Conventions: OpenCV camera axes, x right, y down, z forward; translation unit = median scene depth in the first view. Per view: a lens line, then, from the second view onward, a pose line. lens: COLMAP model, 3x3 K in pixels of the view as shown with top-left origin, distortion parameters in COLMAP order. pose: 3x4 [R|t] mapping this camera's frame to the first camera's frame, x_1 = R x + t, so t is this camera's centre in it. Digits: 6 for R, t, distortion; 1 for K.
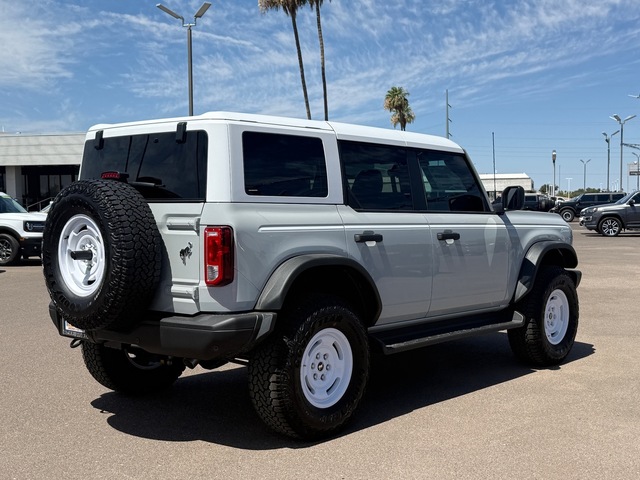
lens RADIAL K [[851.2, 0, 320.0], [0, 851.2, 240.0], [0, 0, 1]] dist [0.017511, 0.009145]
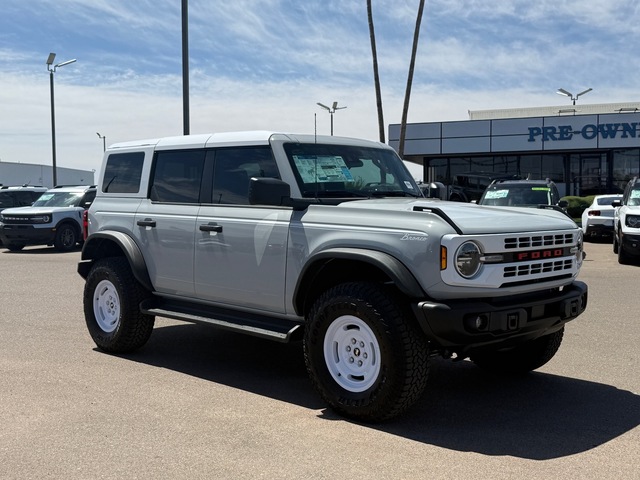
lens RADIAL K [[745.1, 0, 320.0], [0, 745.1, 240.0], [0, 0, 1]] dist [0.060581, -0.012108]
pose [[-0.052750, 0.059861, -0.996812, 1.192470], [-0.038659, 0.997331, 0.061938, -0.058741], [0.997859, 0.041803, -0.050295, 1.311822]]
